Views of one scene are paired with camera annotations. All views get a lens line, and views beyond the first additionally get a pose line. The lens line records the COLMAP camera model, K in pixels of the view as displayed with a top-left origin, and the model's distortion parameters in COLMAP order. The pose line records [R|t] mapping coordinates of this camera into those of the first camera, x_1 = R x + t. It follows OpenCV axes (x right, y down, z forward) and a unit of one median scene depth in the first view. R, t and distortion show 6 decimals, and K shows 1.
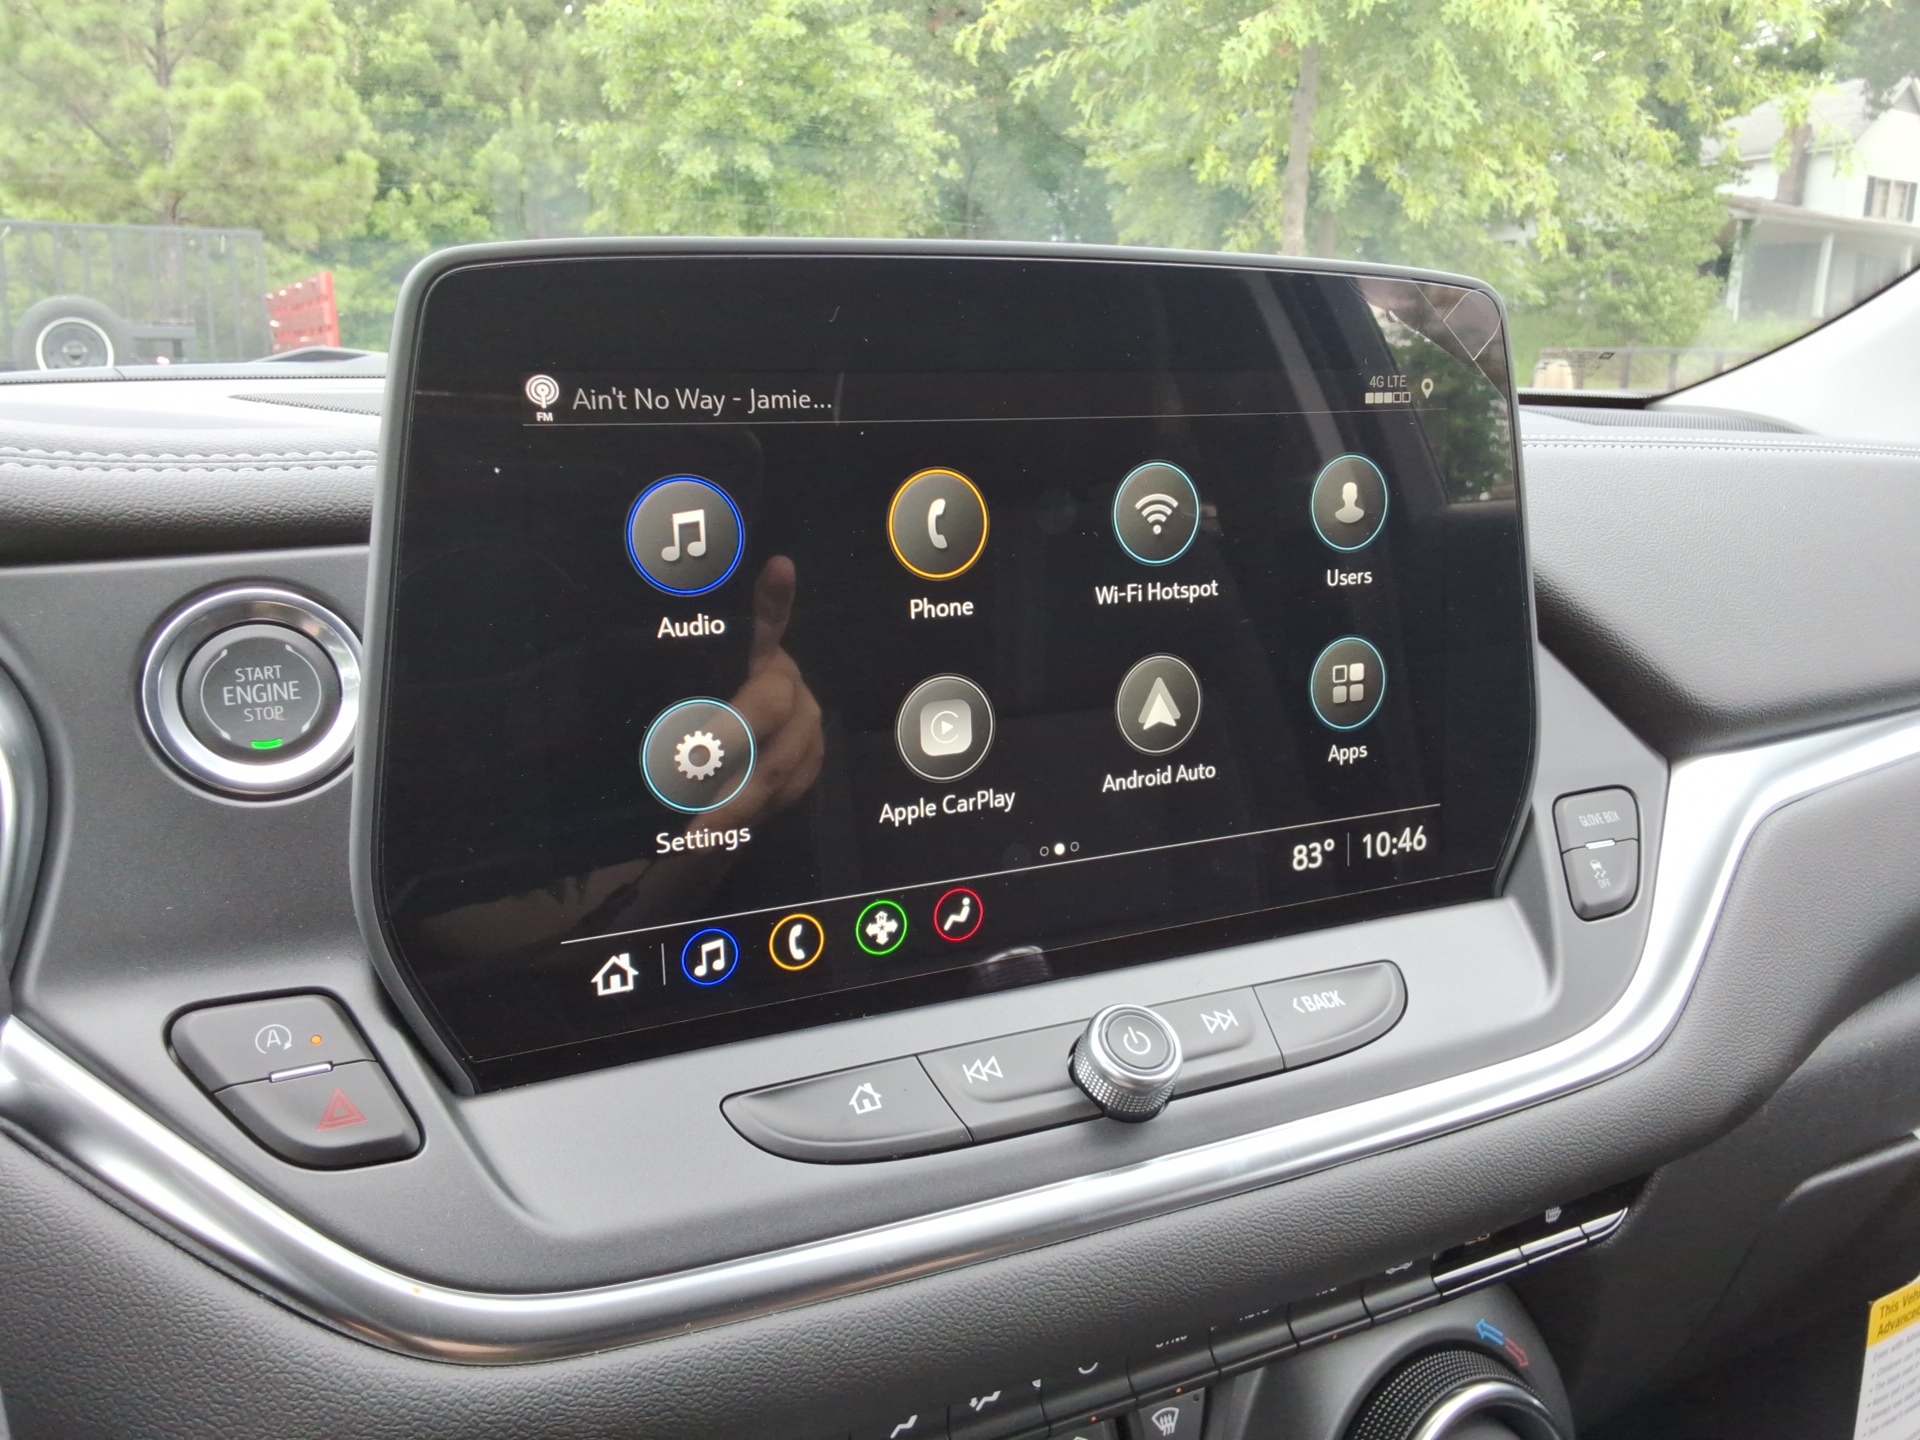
lens RADIAL K [[1547.8, 0, 976.8], [0, 1547.8, 707.0], [0, 0, 1]] dist [0.082949, -0.129392]
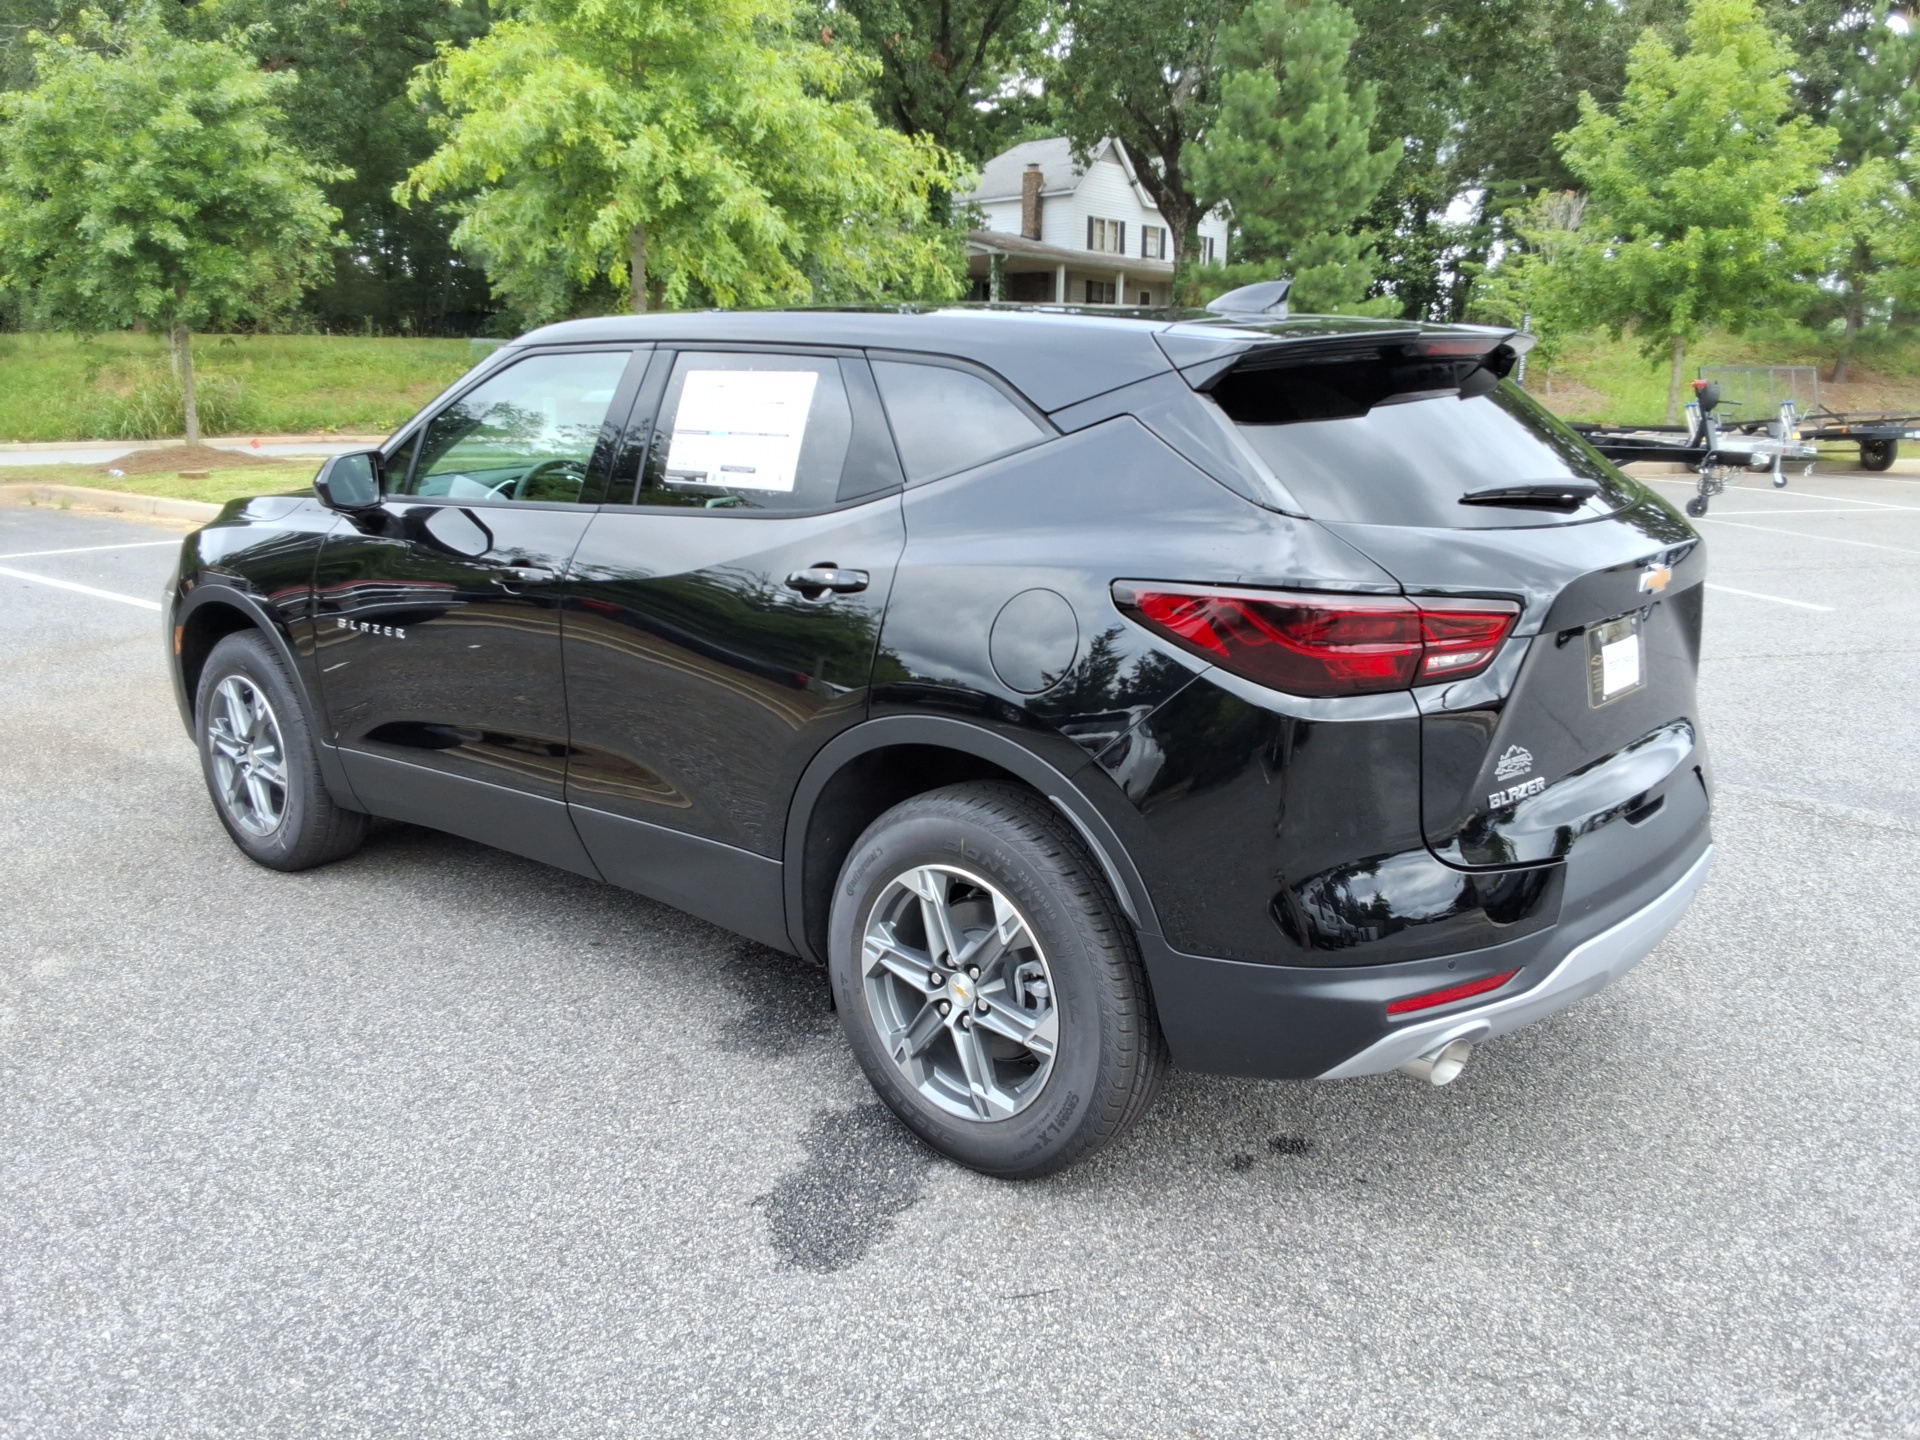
lens RADIAL K [[1547.8, 0, 957.0], [0, 1547.8, 722.0], [0, 0, 1]] dist [0.082949, -0.129392]
pose [[0.923276, -0.106830, 0.368984, -0.068902], [0.104881, 0.994160, 0.025400, 0.046836], [-0.369543, 0.015248, 0.929089, -0.309652]]
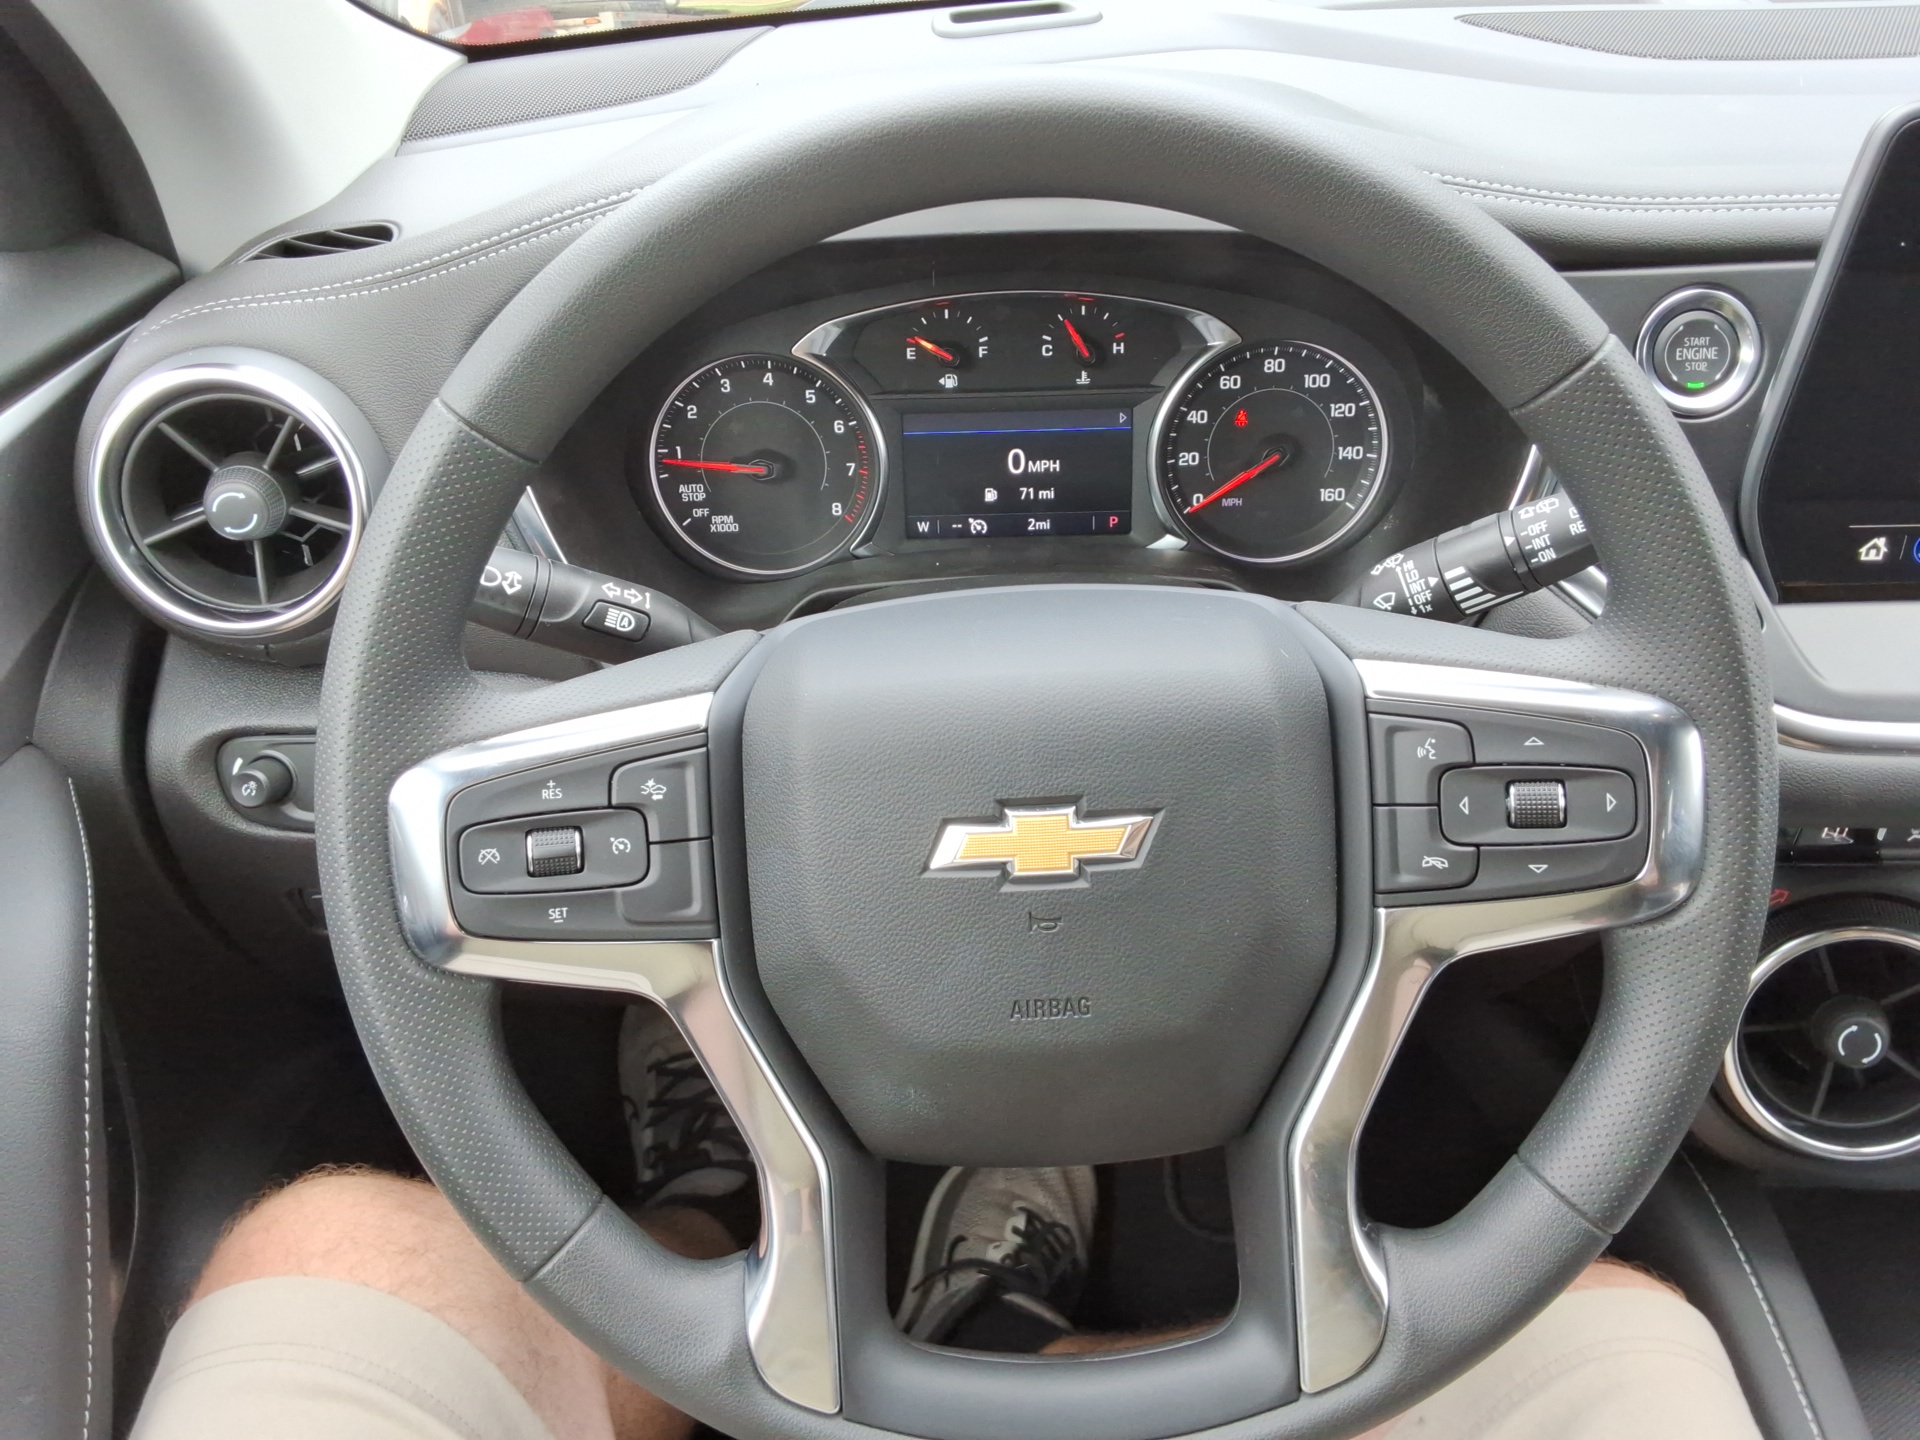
lens RADIAL K [[1547.8, 0, 980.3], [0, 1547.8, 690.6], [0, 0, 1]] dist [0.082949, -0.129392]
pose [[0.902590, 0.205980, -0.378025, -0.010153], [-0.066636, 0.934369, 0.350020, -0.005029], [0.425312, -0.290735, 0.857078, -0.021279]]
